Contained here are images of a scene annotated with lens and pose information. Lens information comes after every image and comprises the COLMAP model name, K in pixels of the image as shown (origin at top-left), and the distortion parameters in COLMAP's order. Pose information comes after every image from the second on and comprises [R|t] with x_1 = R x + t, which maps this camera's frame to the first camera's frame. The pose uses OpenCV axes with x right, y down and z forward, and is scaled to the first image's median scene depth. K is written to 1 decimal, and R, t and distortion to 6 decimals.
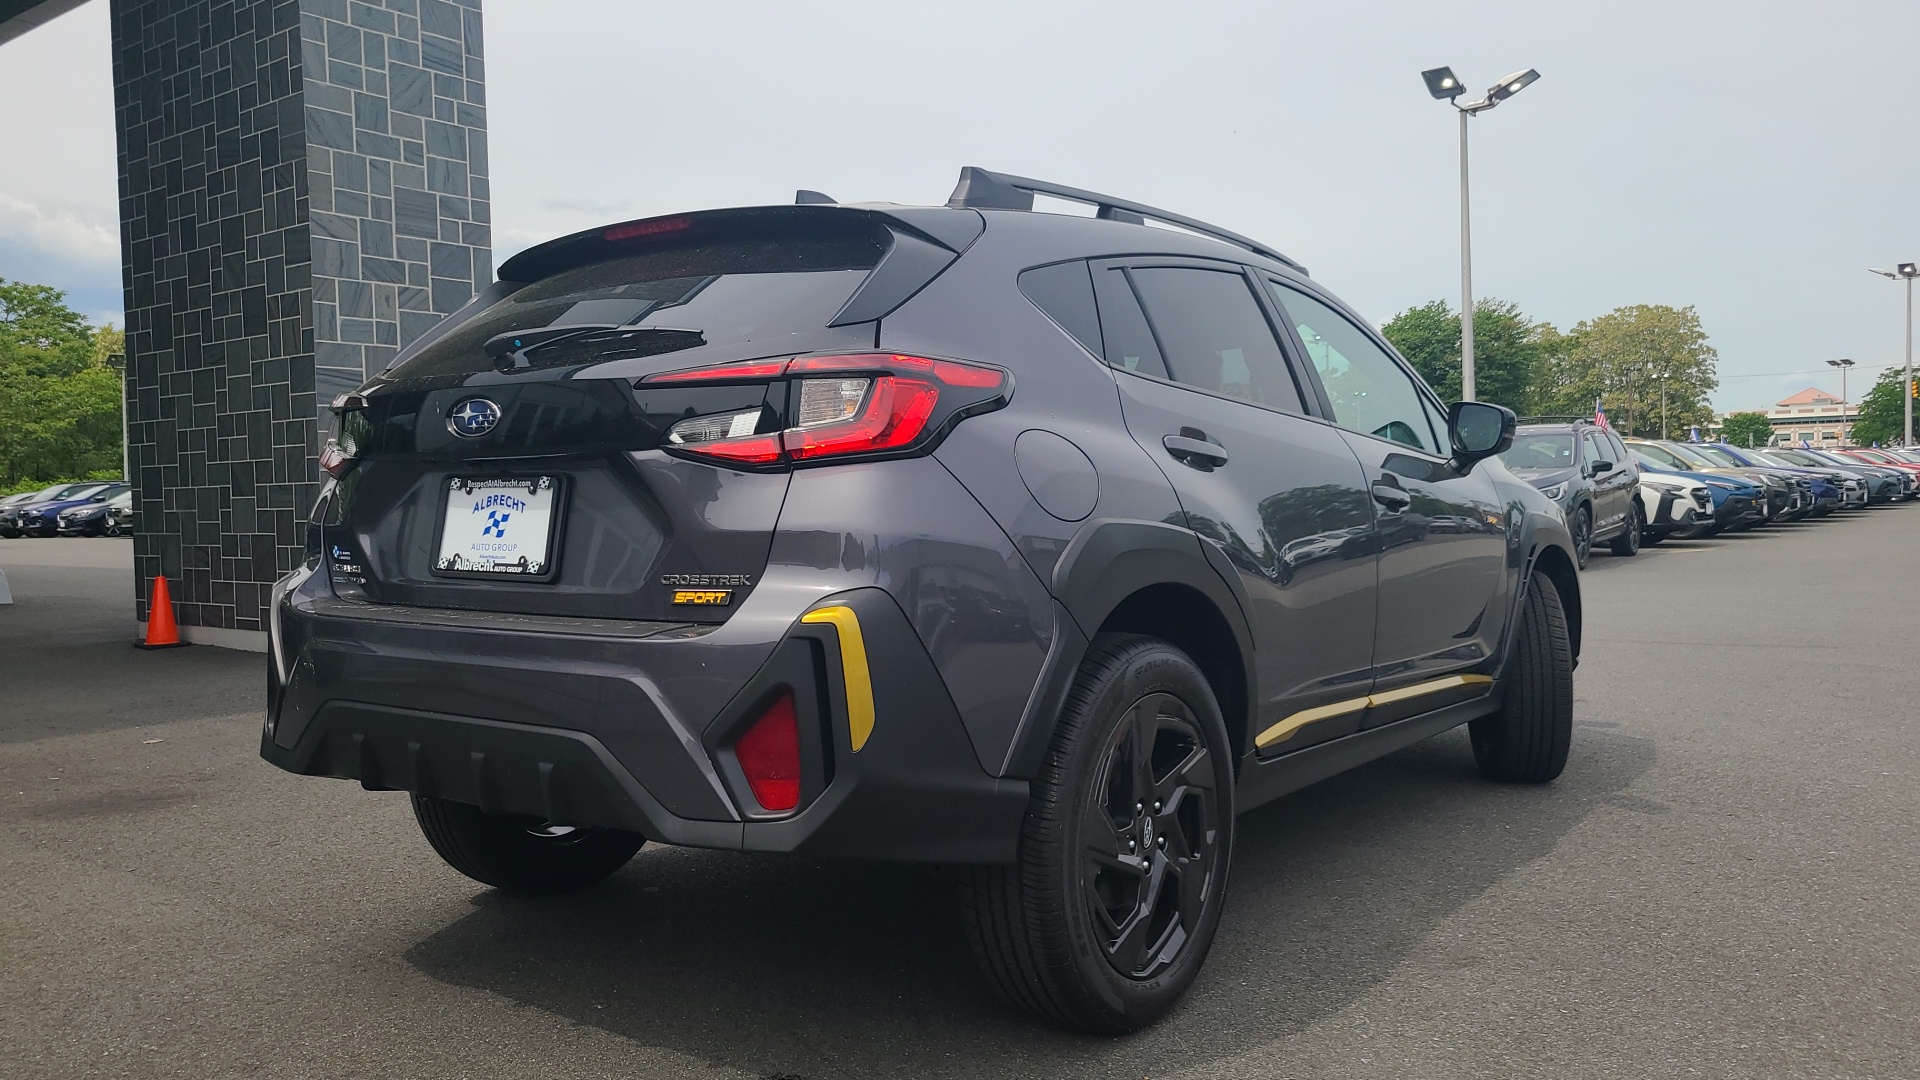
lens RADIAL K [[1478.6, 0, 960.0], [0, 1478.6, 540.0], [0, 0, 1]] dist [0.052686, -0.001748]
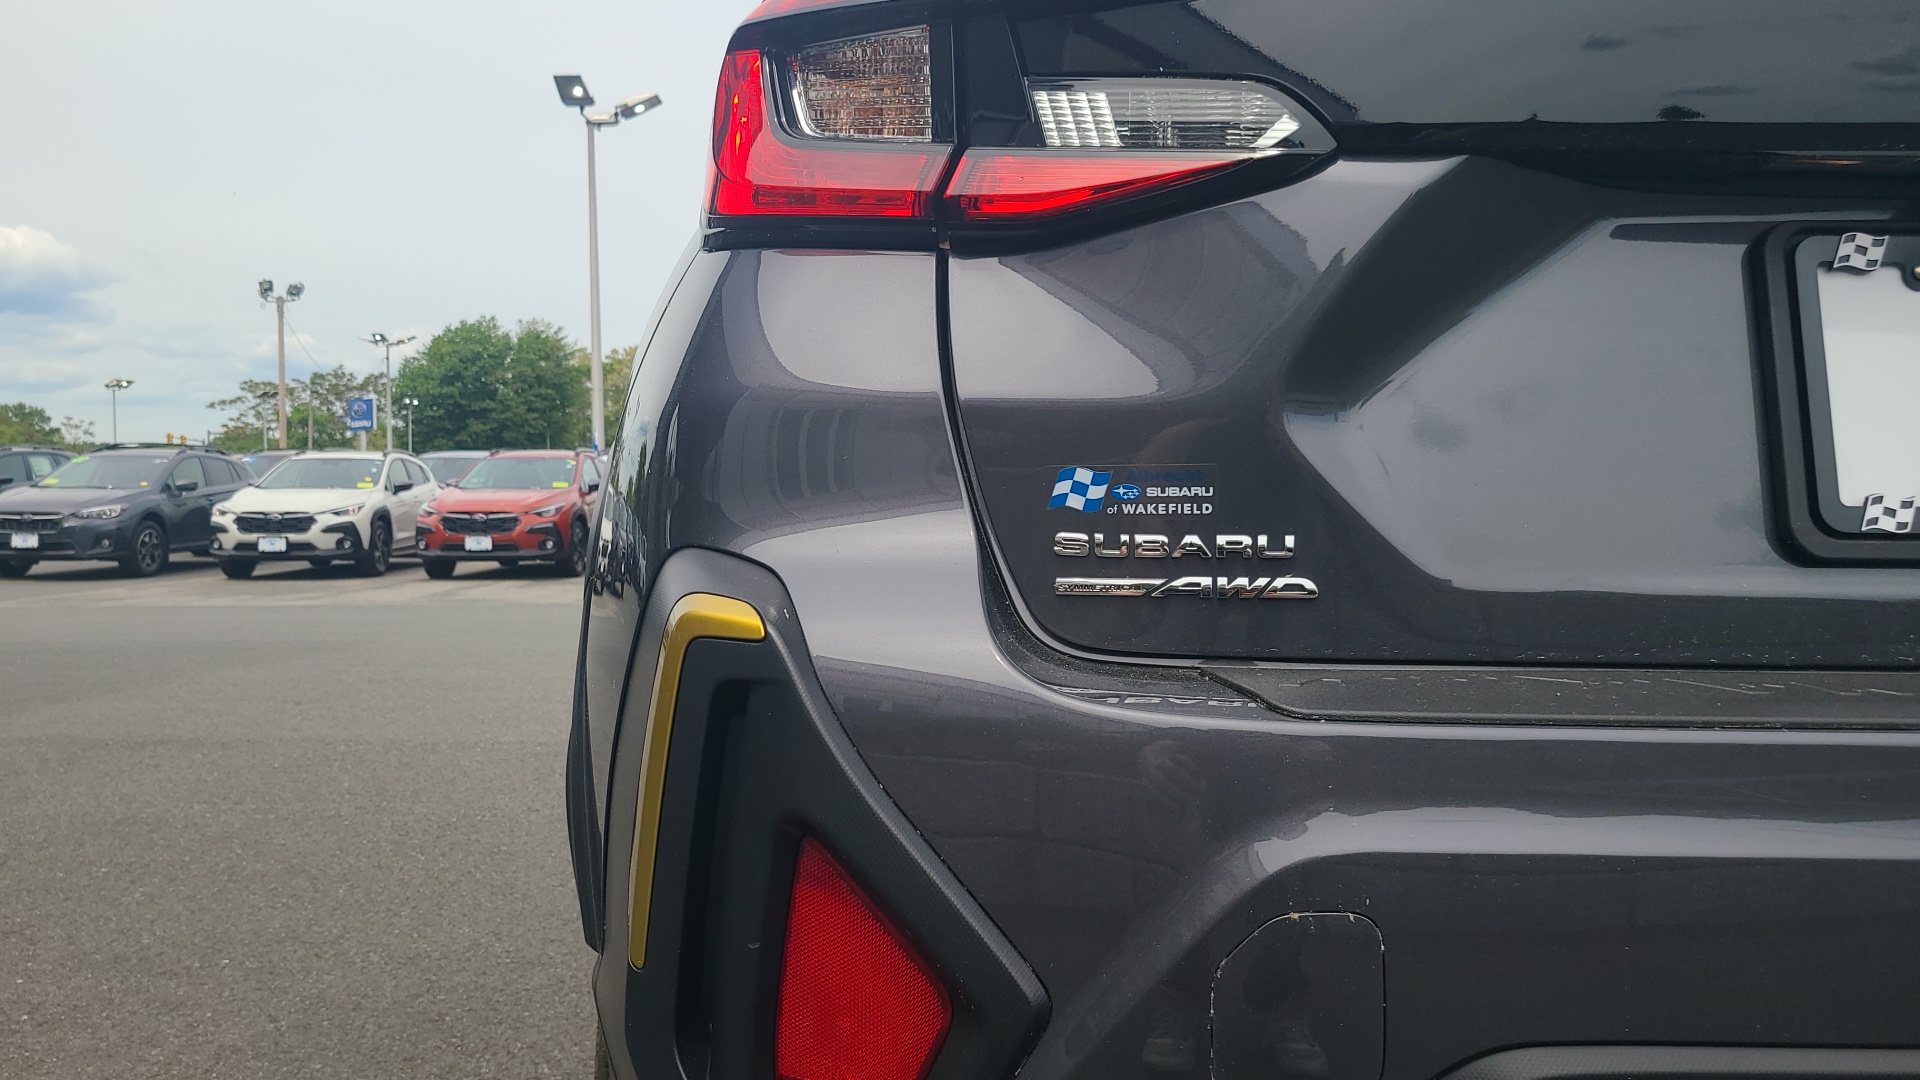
lens RADIAL K [[1451.5, 0, 925.3], [0, 1451.5, 530.3], [0, 0, 1]] dist [0.032043, -0.005571]
pose [[0.797630, 0.004389, 0.603130, -0.586688], [0.006810, 0.999844, -0.016282, 0.019536], [-0.603108, 0.017094, 0.797476, 0.768504]]
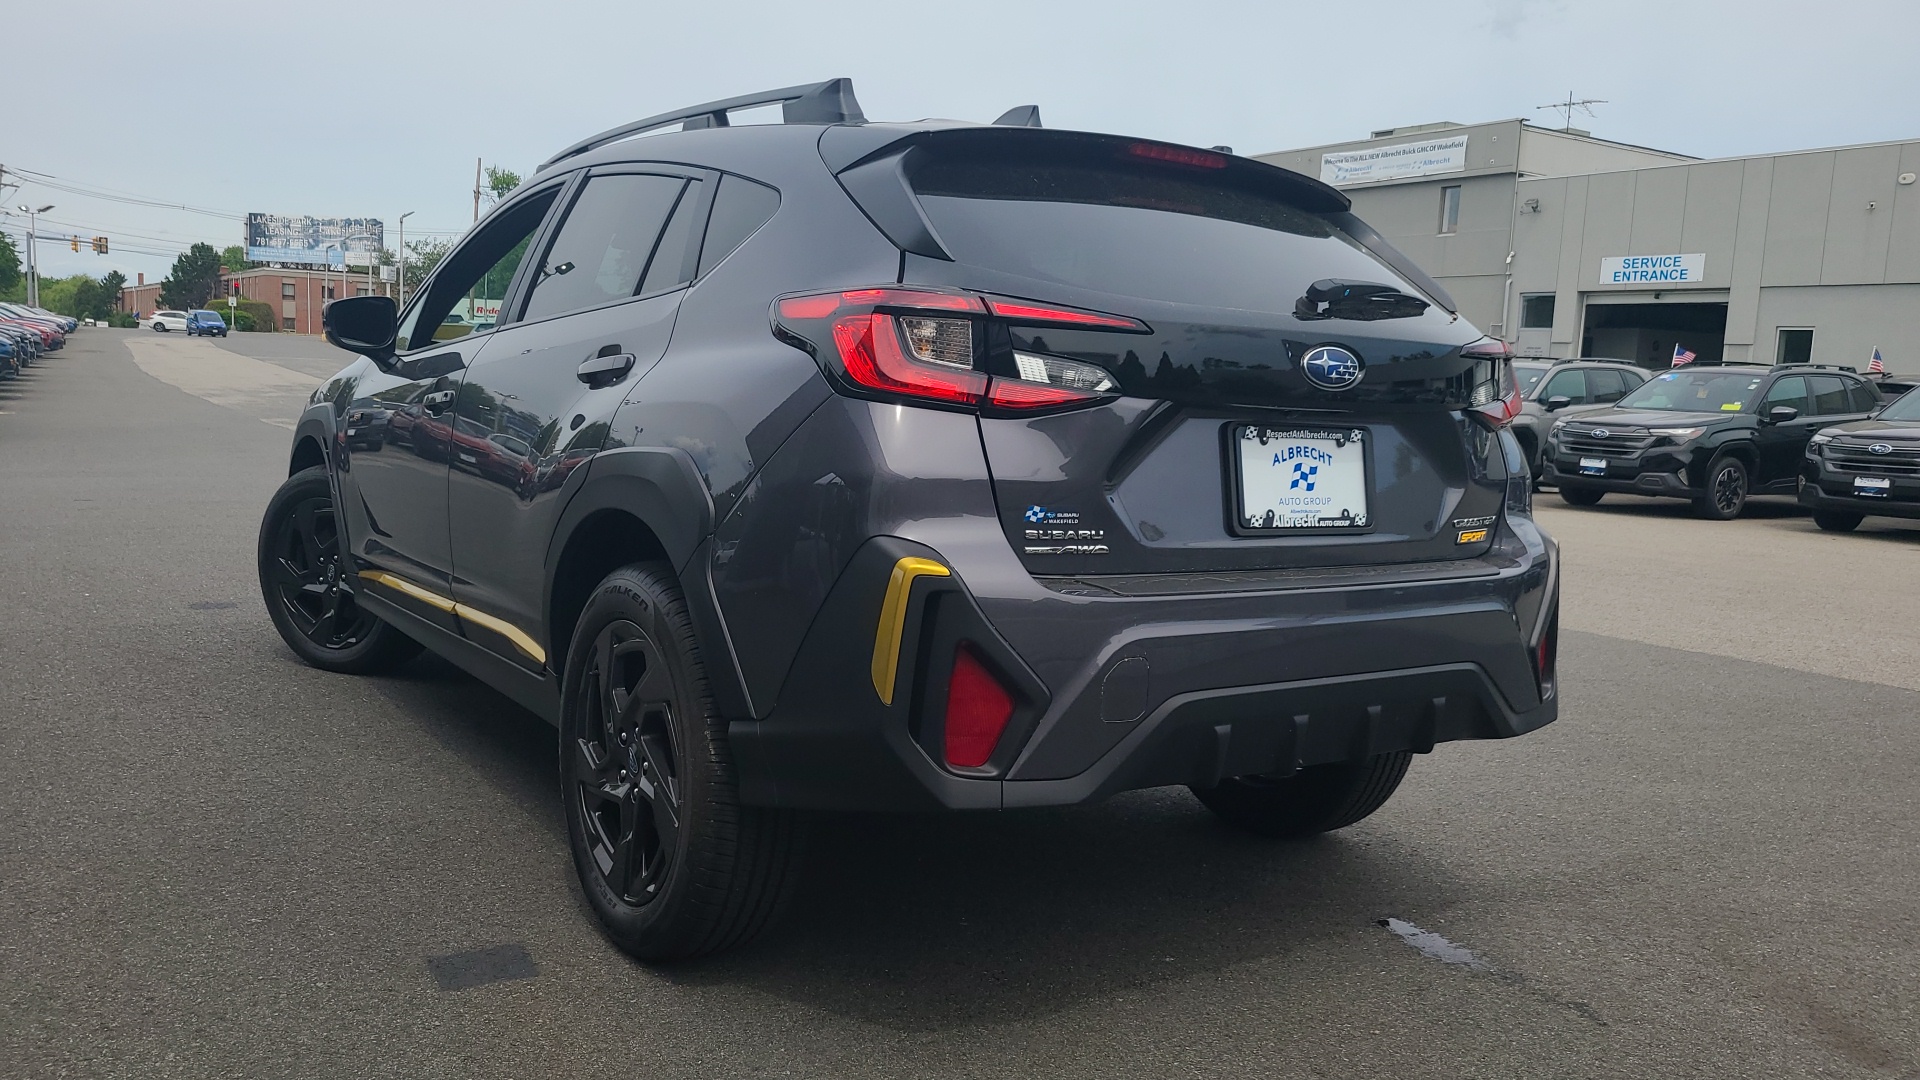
lens RADIAL K [[1504.8, 0, 960.0], [0, 1504.8, 540.0], [0, 0, 1]] dist [-0.002577, -0.004129]
pose [[0.322997, -0.074280, 0.943481, -1.108800], [-0.019322, 0.996190, 0.085044, -0.041254], [-0.946203, -0.045699, 0.320331, 0.762929]]
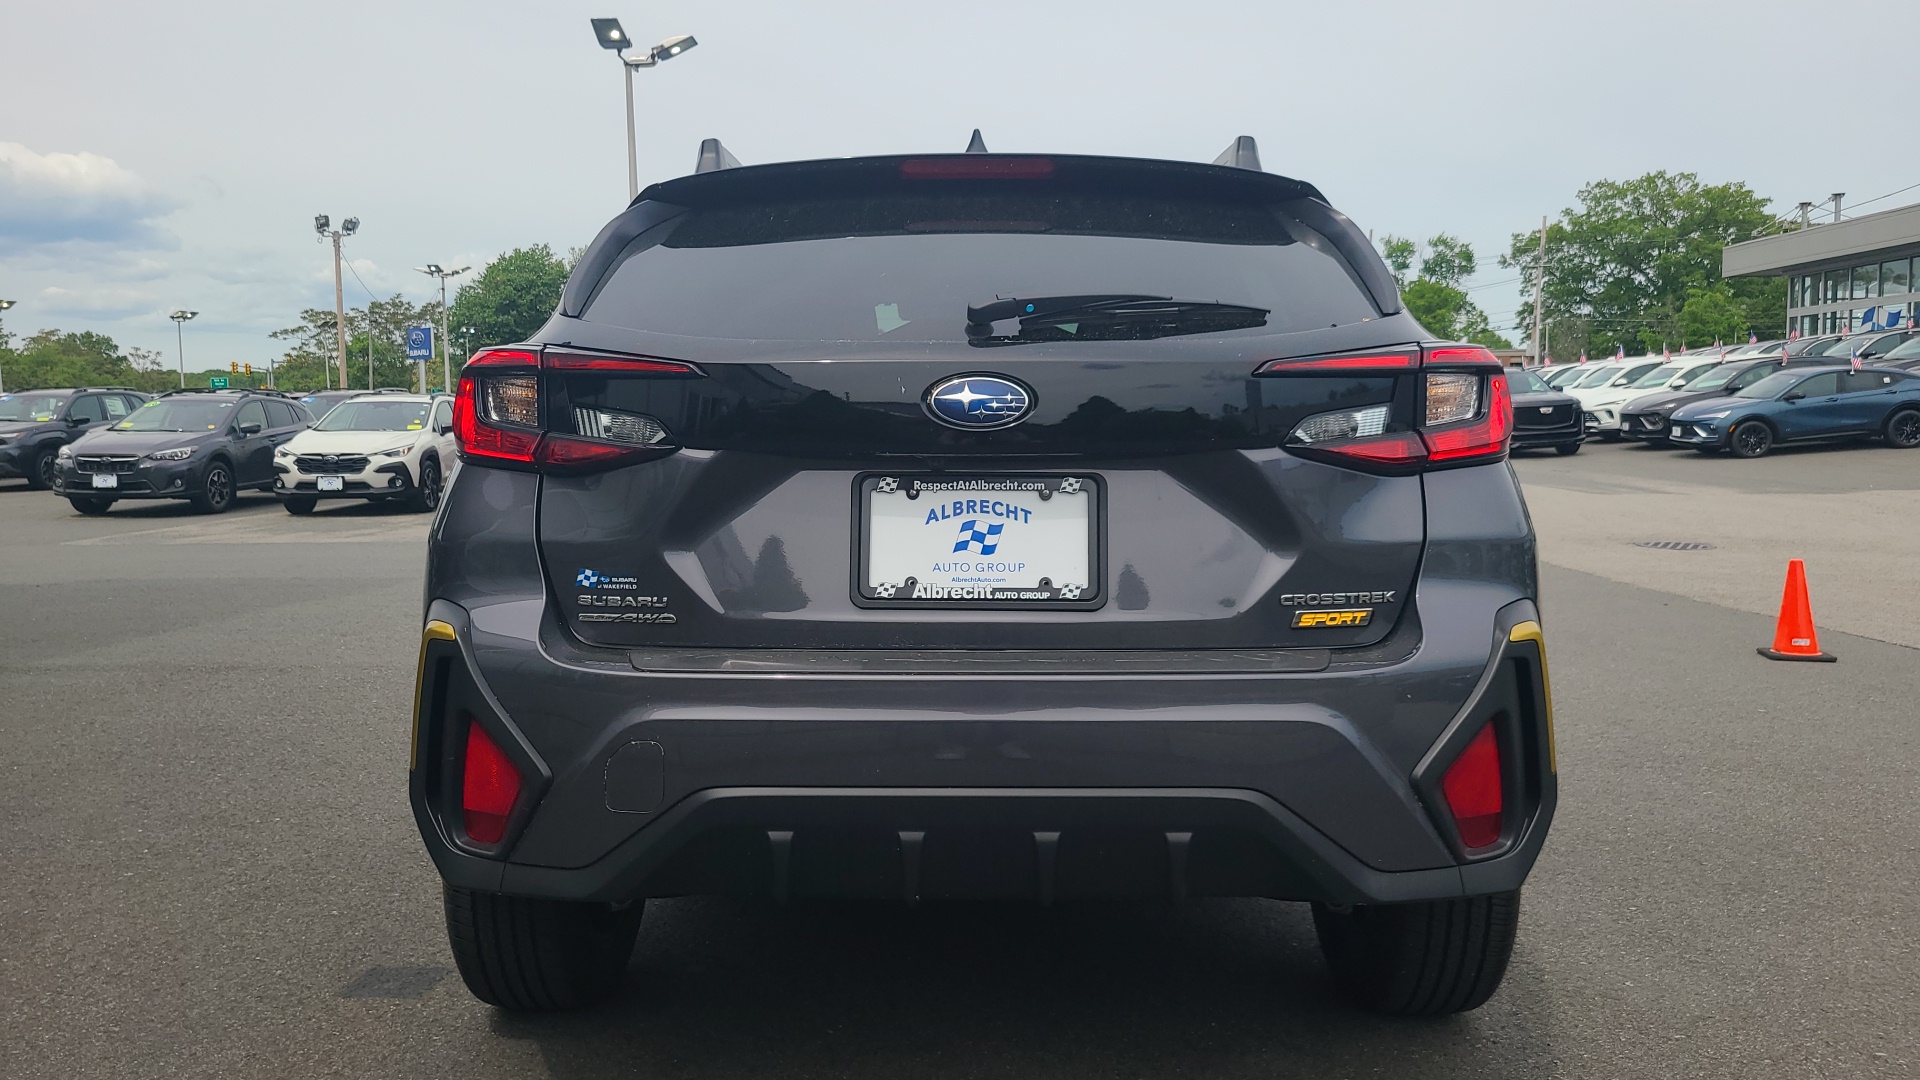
lens RADIAL K [[1465.1, 0, 950.9], [0, 1465.1, 525.9], [0, 0, 1]] dist [0.046480, -0.006620]
pose [[0.814519, -0.030674, 0.579325, -0.655401], [0.011868, 0.999273, 0.036224, -0.038214], [-0.580015, -0.022630, 0.814291, 0.323204]]
